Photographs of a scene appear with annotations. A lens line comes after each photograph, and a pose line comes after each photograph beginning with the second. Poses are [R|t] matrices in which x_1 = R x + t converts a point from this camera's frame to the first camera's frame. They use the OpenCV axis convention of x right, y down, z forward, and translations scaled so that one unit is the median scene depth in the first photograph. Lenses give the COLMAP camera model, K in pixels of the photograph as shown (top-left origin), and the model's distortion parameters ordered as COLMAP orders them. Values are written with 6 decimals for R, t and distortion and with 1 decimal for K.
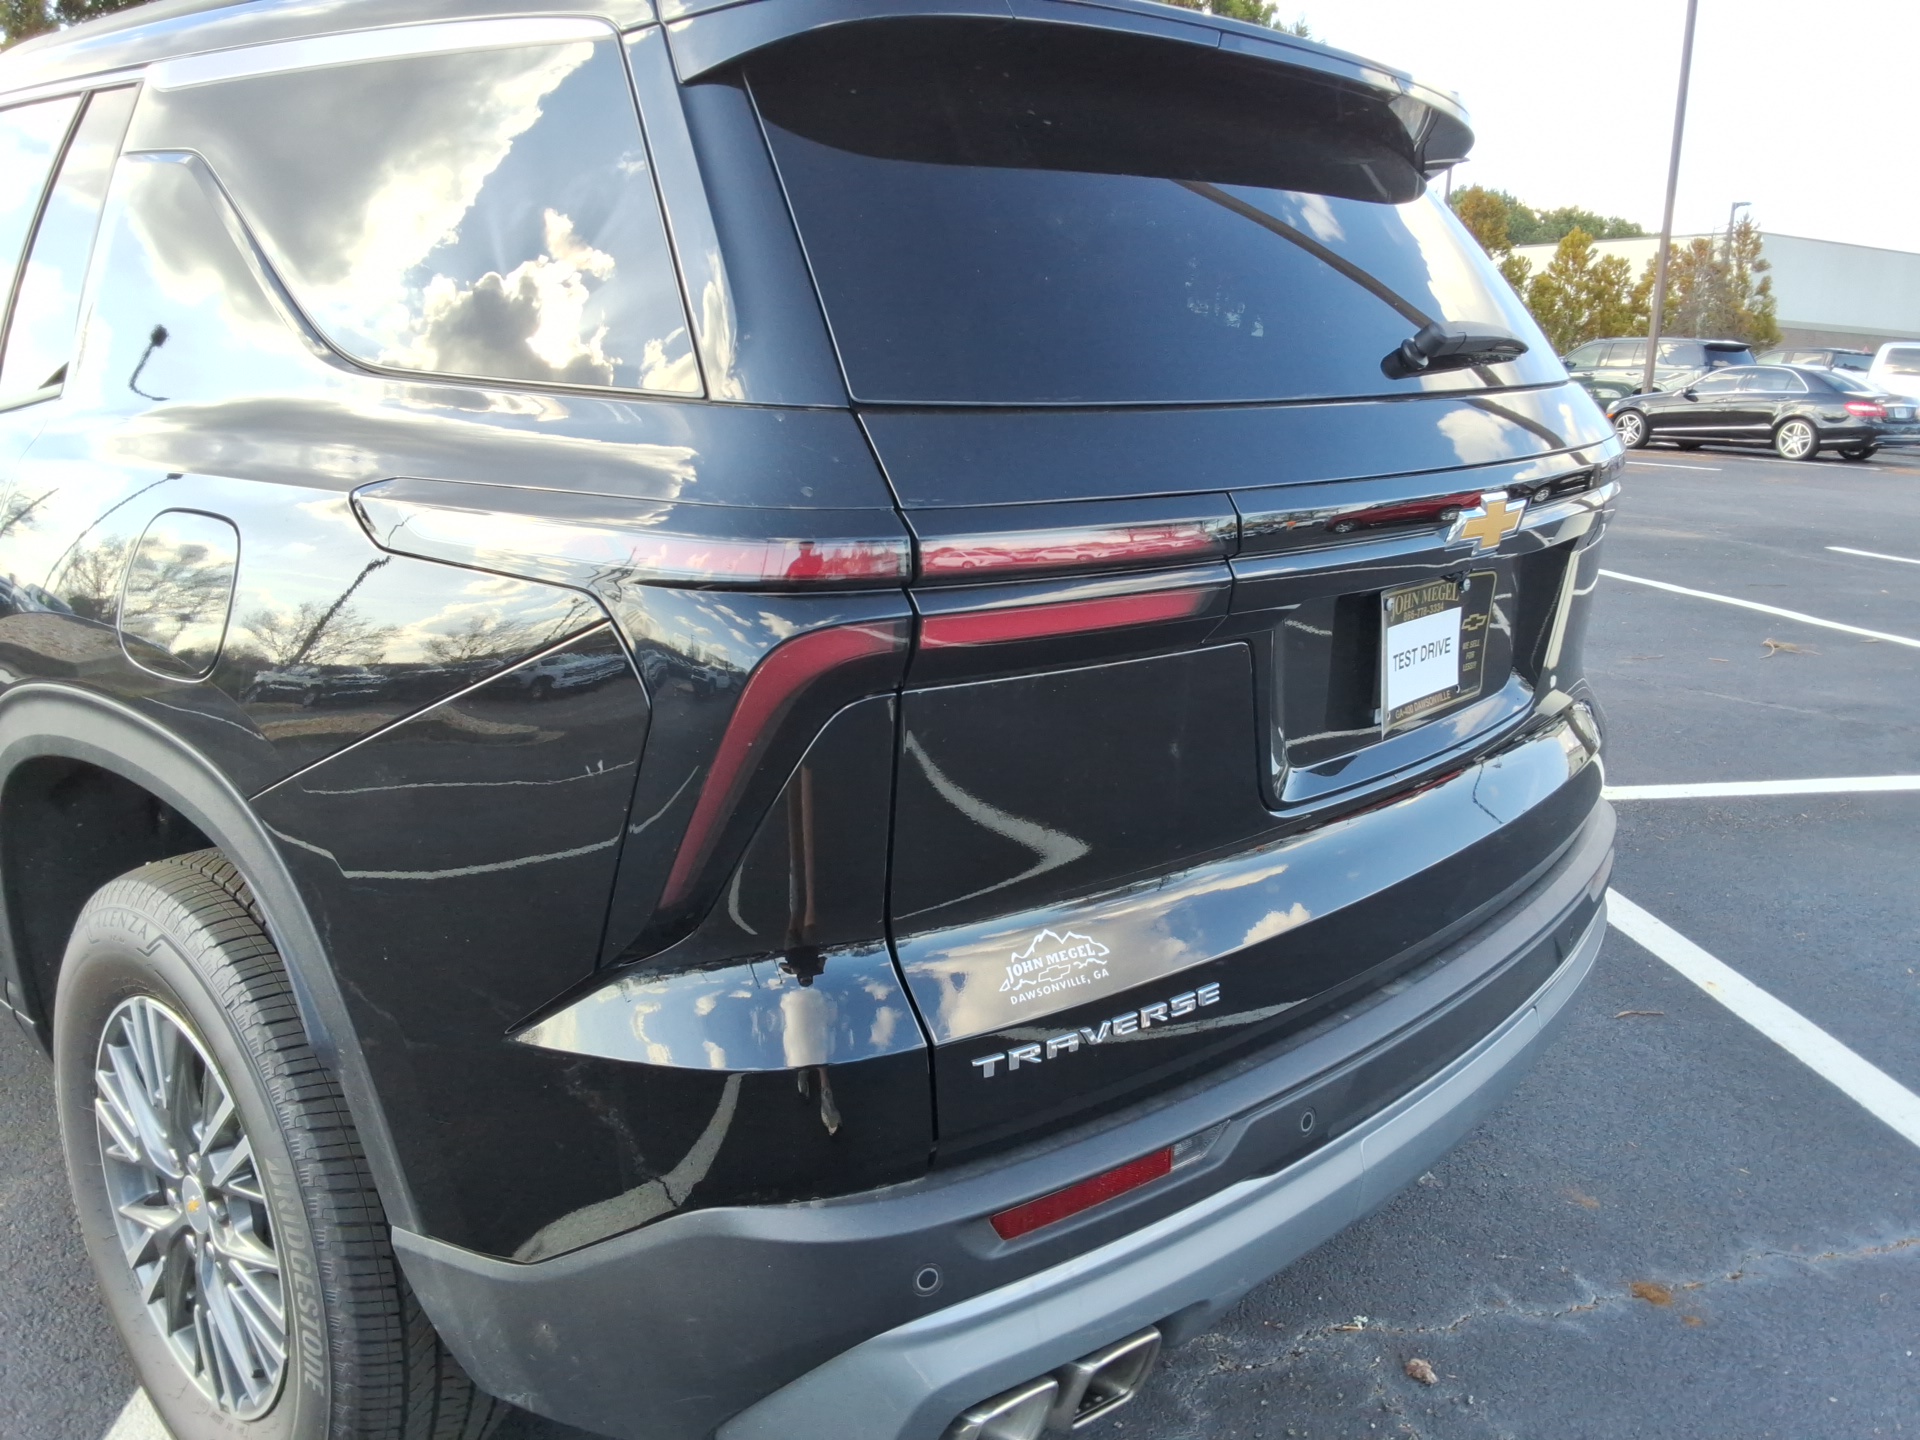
lens RADIAL K [[1531.9, 0, 980.2], [0, 1531.9, 712.5], [0, 0, 1]] dist [0.088237, -0.143401]
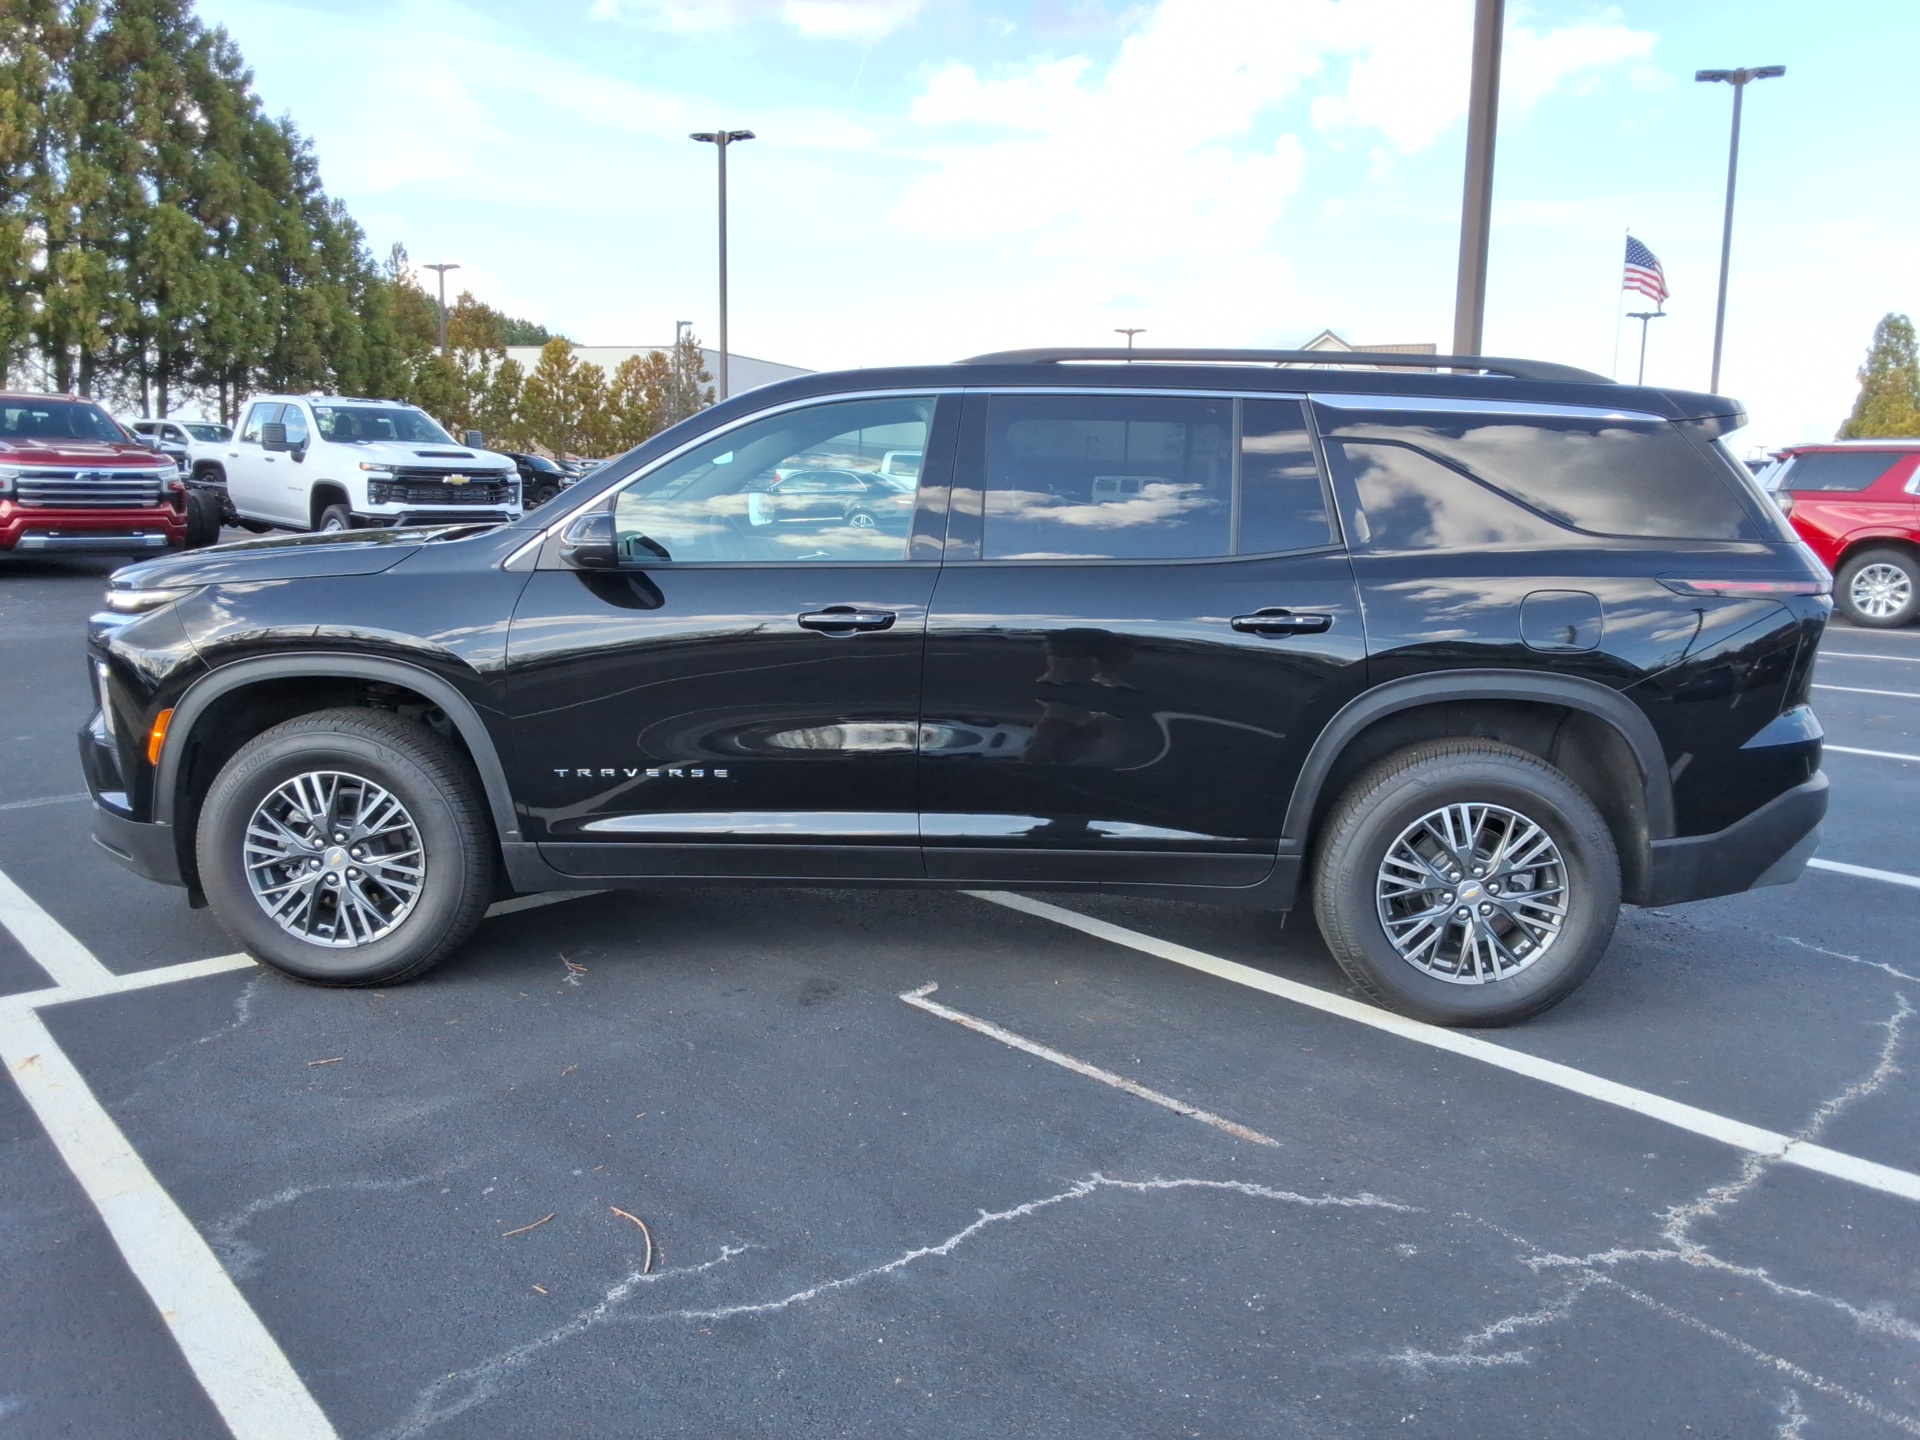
lens RADIAL K [[1531.9, 0, 961.0], [0, 1531.9, 698.4], [0, 0, 1]] dist [0.088237, -0.143401]
pose [[0.794304, -0.090060, 0.600808, -2.172607], [0.128635, 0.991460, -0.021445, -0.015036], [-0.593745, 0.094319, 0.799106, -0.357435]]
